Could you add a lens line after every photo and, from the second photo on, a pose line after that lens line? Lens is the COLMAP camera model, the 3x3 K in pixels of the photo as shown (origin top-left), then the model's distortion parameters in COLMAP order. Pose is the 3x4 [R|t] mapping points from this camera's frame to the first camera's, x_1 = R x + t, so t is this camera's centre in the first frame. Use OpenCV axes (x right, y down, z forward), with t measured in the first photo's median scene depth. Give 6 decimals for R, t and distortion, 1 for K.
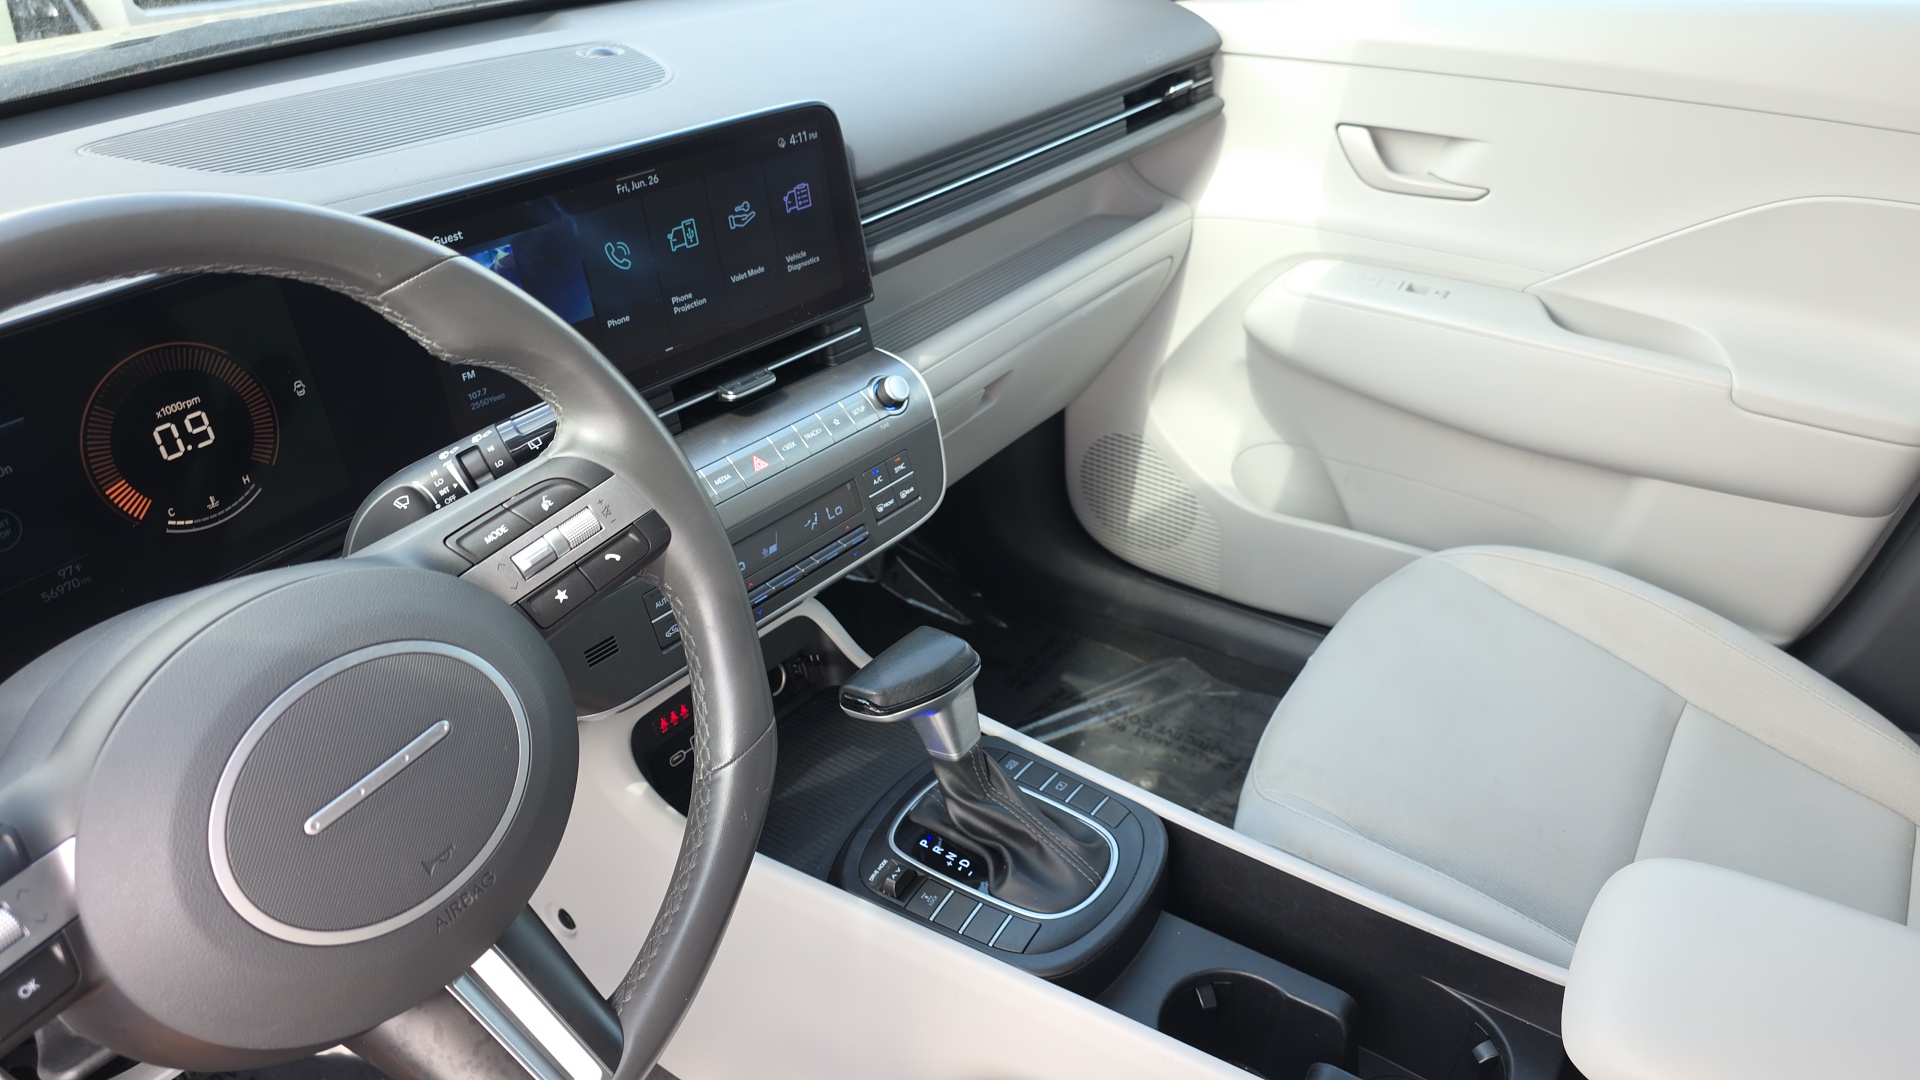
lens RADIAL K [[1311.3, 0, 968.8], [0, 1311.3, 518.7], [0, 0, 1]] dist [0.054072, -0.063718]
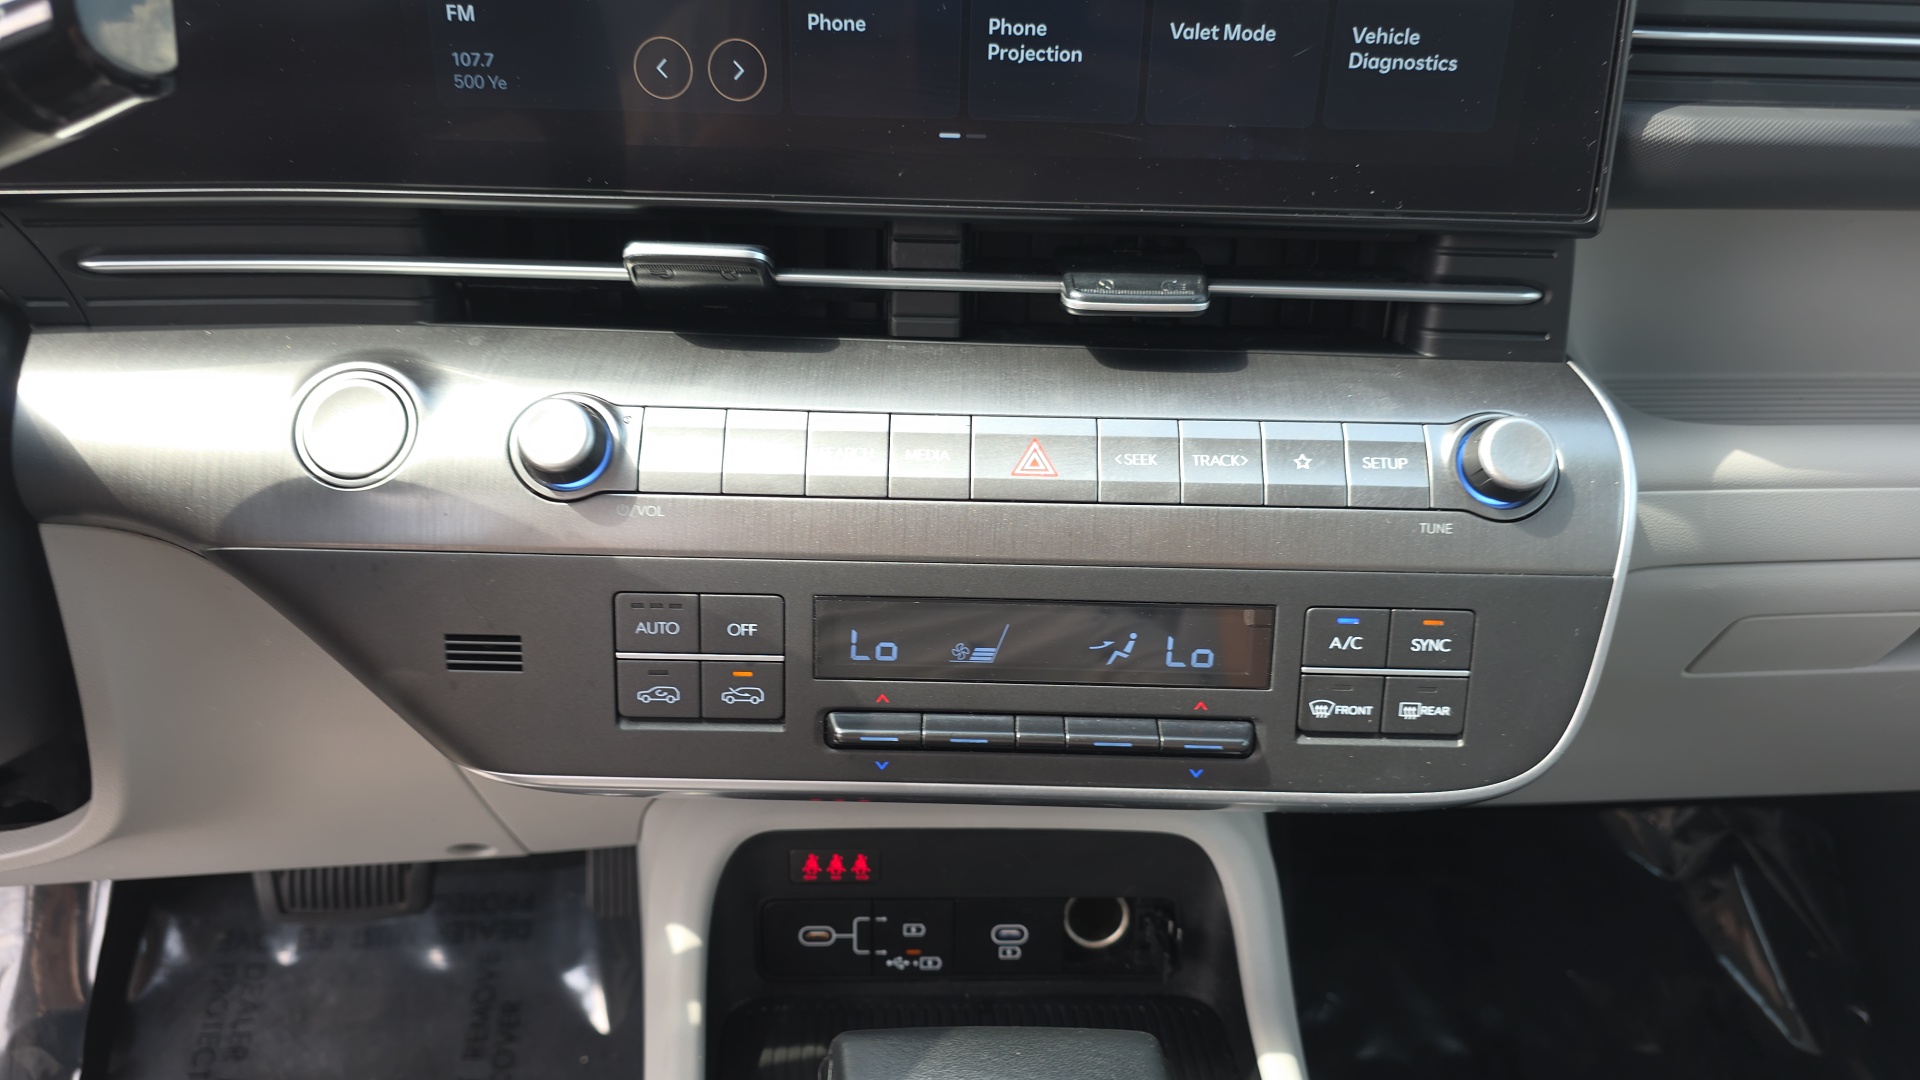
lens RADIAL K [[1311.3, 0, 954.6], [0, 1311.3, 553.8], [0, 0, 1]] dist [0.054072, -0.063718]
pose [[0.624049, 0.411563, -0.664213, 0.124146], [-0.424401, 0.892260, 0.154129, -0.072851], [0.656085, 0.185708, 0.731481, 0.706256]]
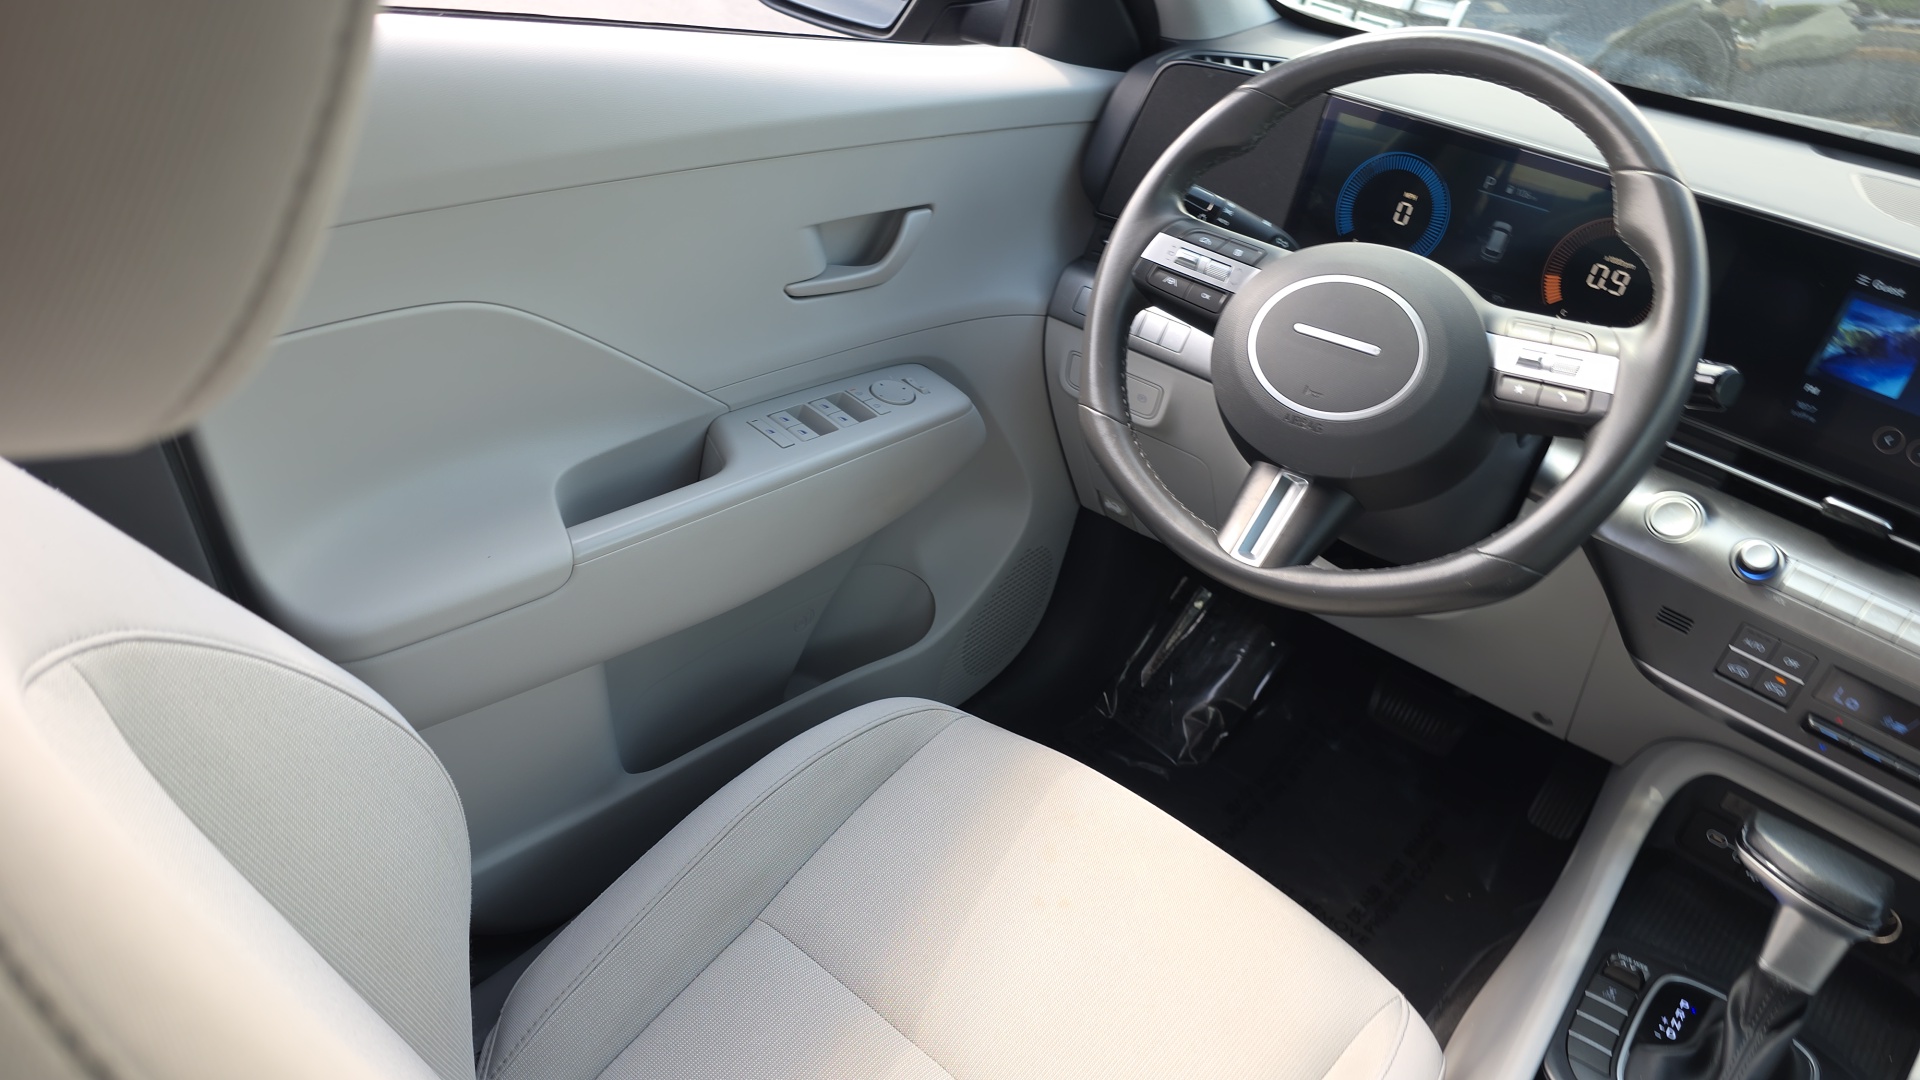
lens RADIAL K [[1311.3, 0, 935.0], [0, 1311.3, 566.5], [0, 0, 1]] dist [0.054072, -0.063718]
pose [[-0.147066, 0.506809, -0.849421, 0.750507], [-0.621936, 0.620381, 0.477831, -0.078267], [0.769134, 0.598559, 0.223966, 0.183974]]
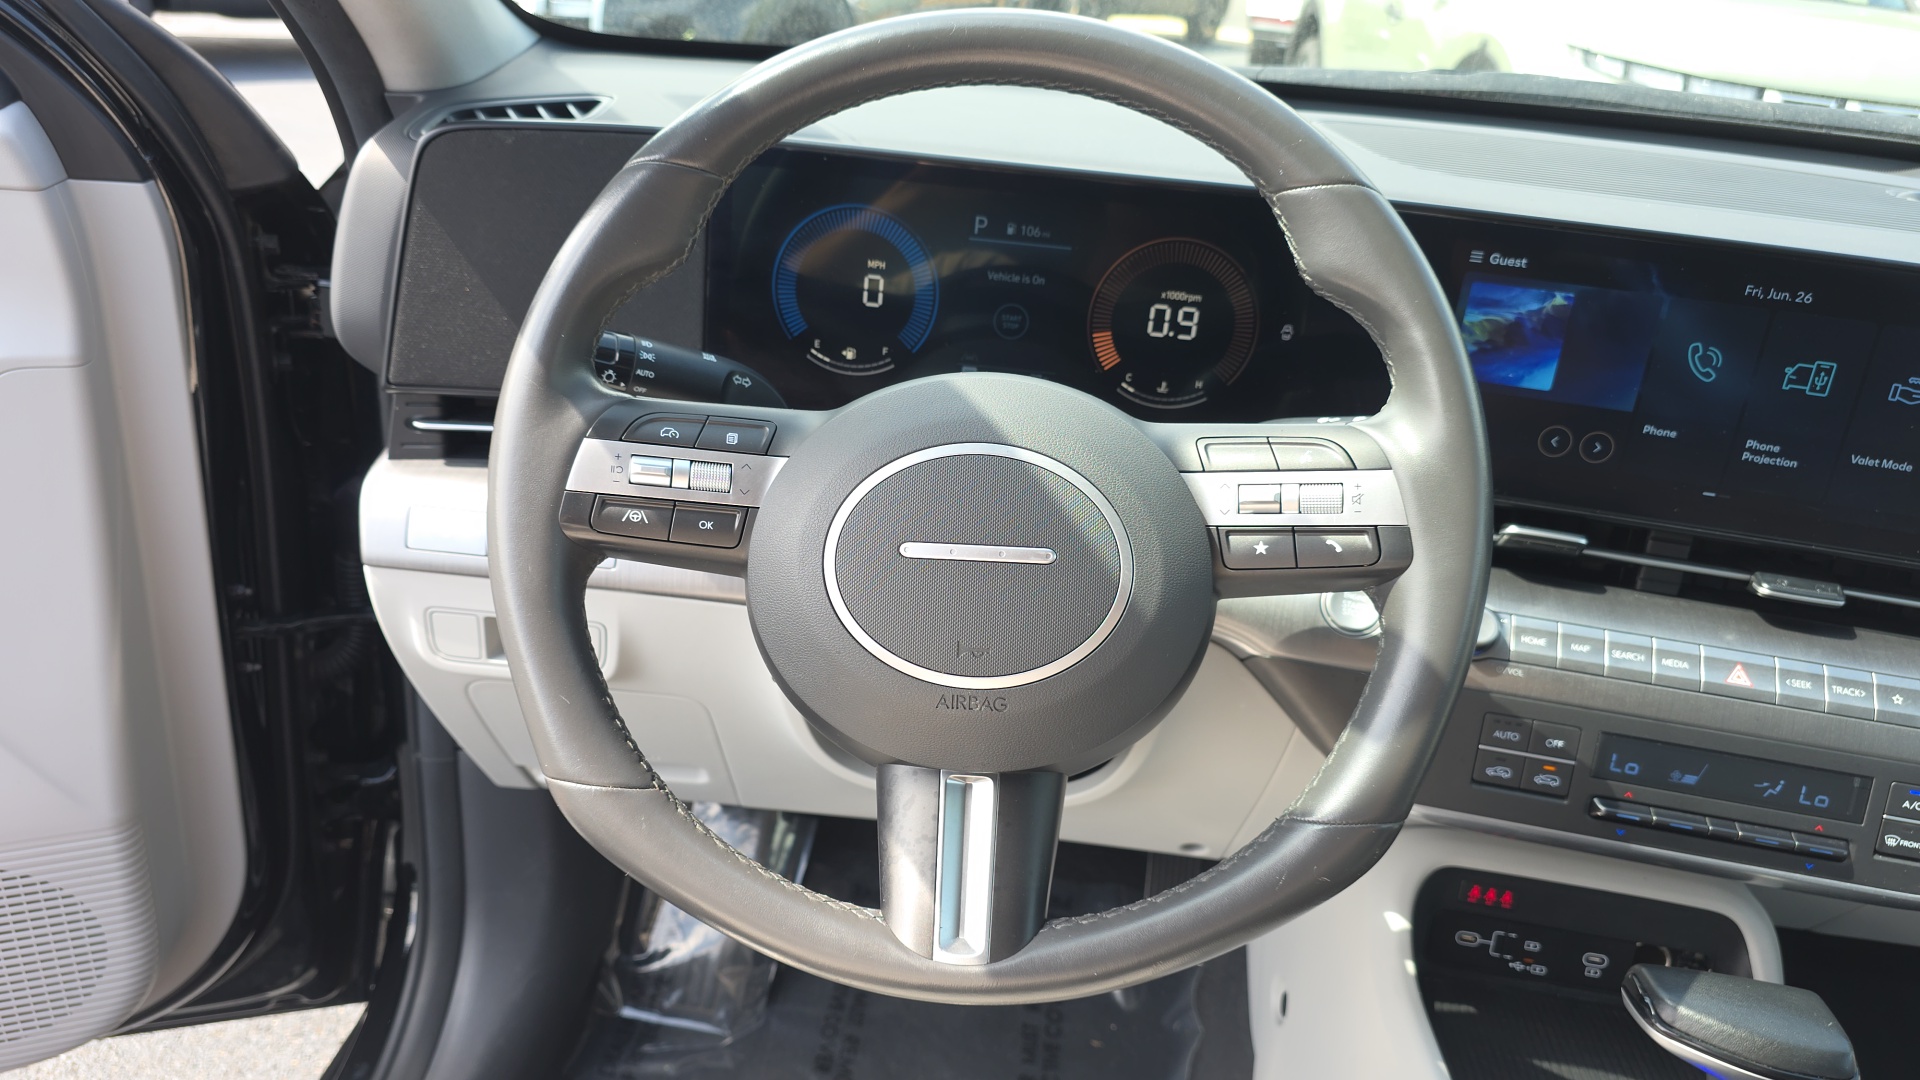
lens RADIAL K [[1311.3, 0, 937.6], [0, 1311.3, 544.0], [0, 0, 1]] dist [0.054072, -0.063718]
pose [[0.461918, 0.431391, -0.774941, 0.199238], [-0.526351, 0.836578, 0.151962, 0.022875], [0.713854, 0.337697, 0.613493, 0.171119]]
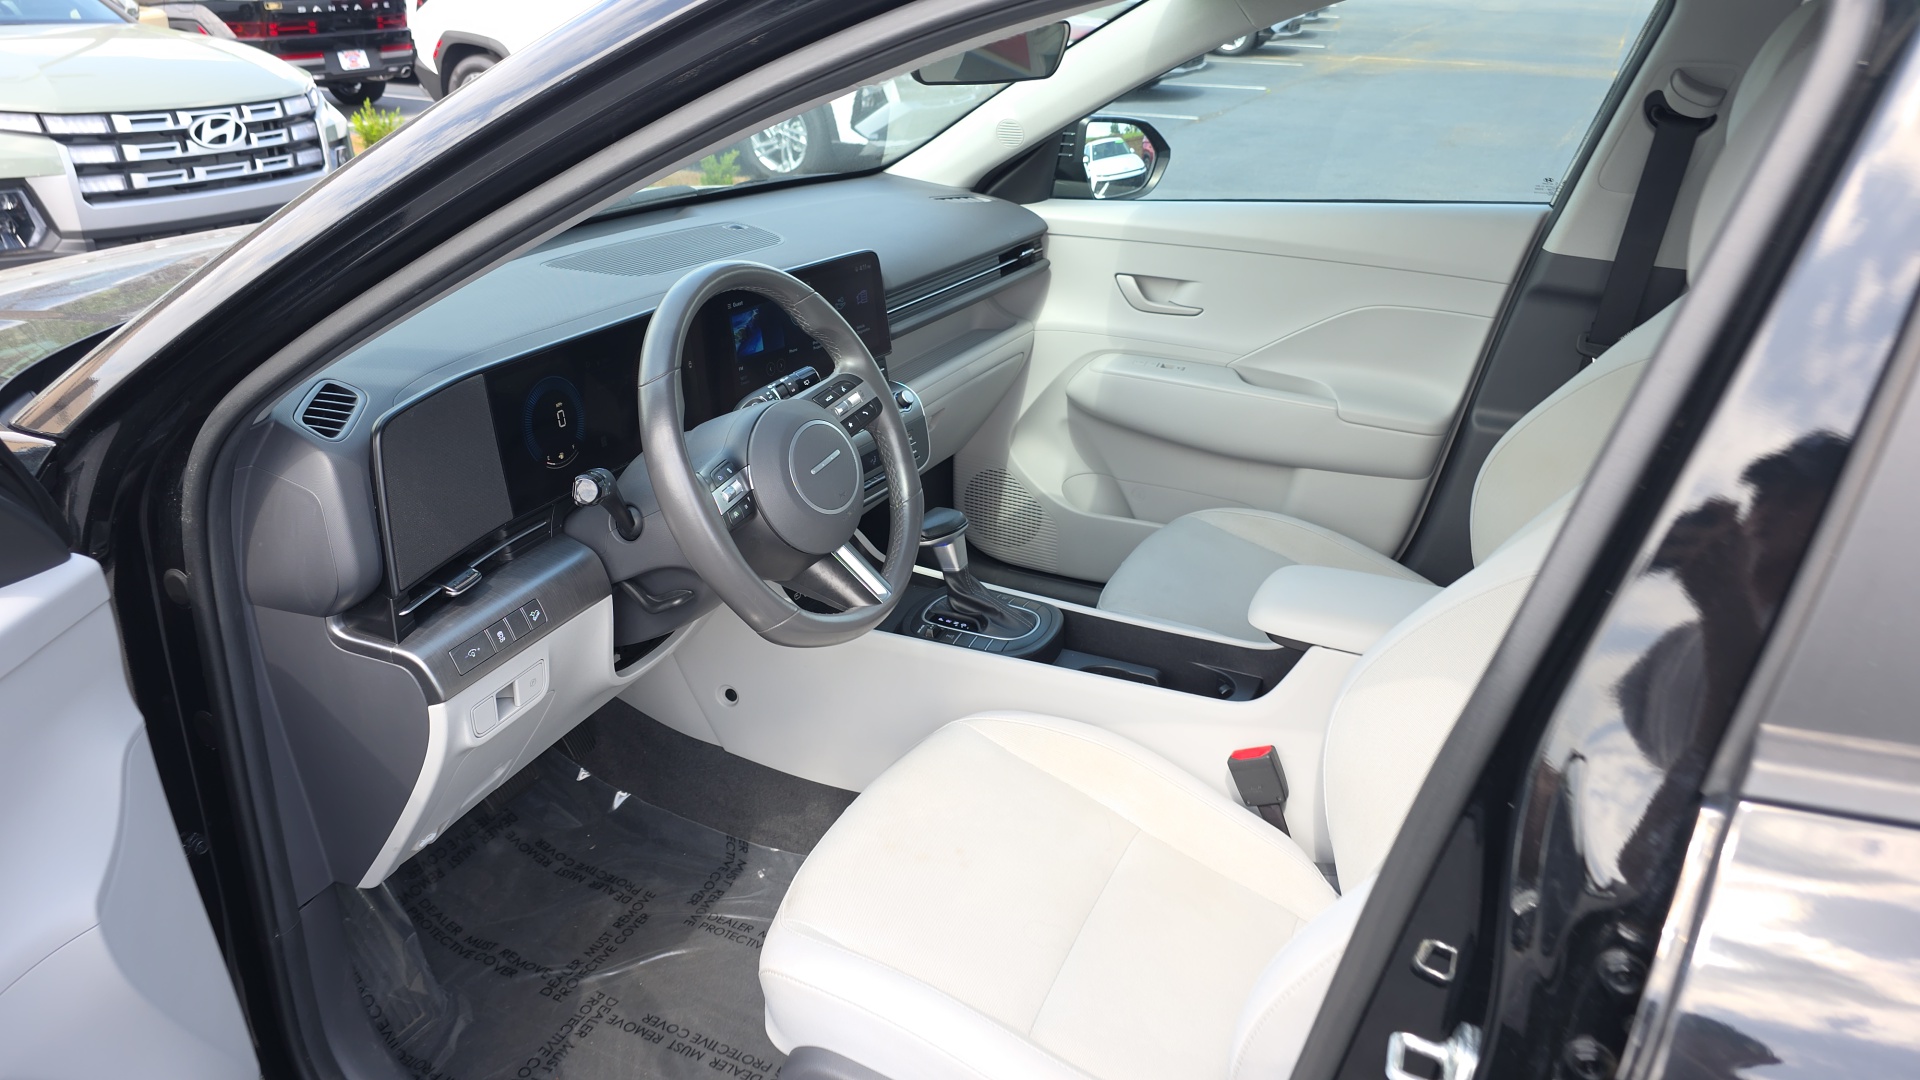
lens RADIAL K [[1311.3, 0, 926.0], [0, 1311.3, 511.6], [0, 0, 1]] dist [0.054072, -0.063718]
pose [[0.989841, -0.022724, 0.140351, -0.339092], [0.042943, 0.988826, -0.142754, 0.382884], [-0.135539, 0.147331, 0.979756, -0.951718]]
